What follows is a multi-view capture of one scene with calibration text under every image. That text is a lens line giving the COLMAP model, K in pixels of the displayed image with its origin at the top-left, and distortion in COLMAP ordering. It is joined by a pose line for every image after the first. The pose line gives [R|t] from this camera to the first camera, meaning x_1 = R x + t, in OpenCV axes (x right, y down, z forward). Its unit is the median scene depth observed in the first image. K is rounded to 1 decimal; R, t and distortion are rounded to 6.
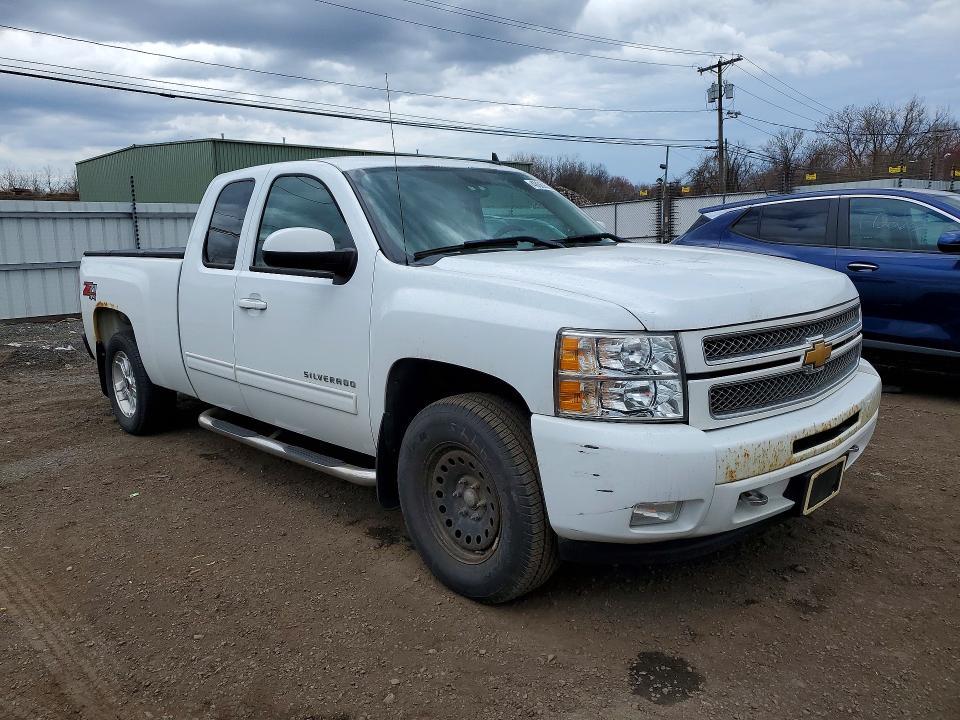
lens RADIAL K [[779.9, 0, 480.0], [0, 779.9, 360.0], [0, 0, 1]] dist [0.010902, 0.007091]
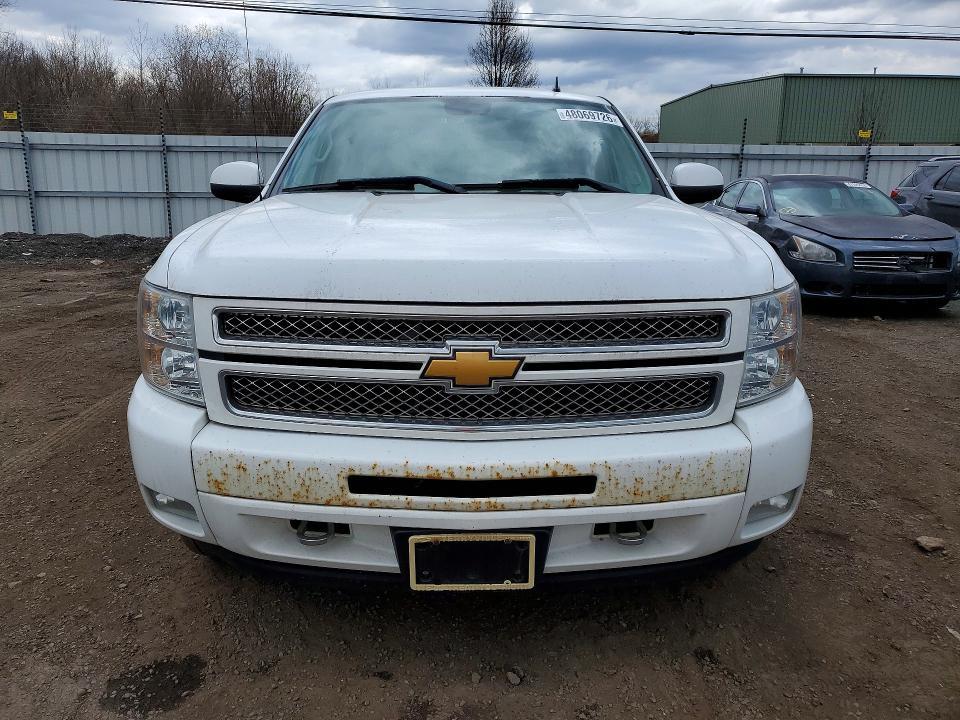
lens RADIAL K [[779.9, 0, 480.0], [0, 779.9, 360.0], [0, 0, 1]] dist [0.010902, 0.007091]
pose [[0.713503, 0.187241, -0.675170, 0.800027], [-0.138970, 0.982305, 0.125557, -0.088545], [0.686732, 0.004243, 0.726898, 0.479888]]
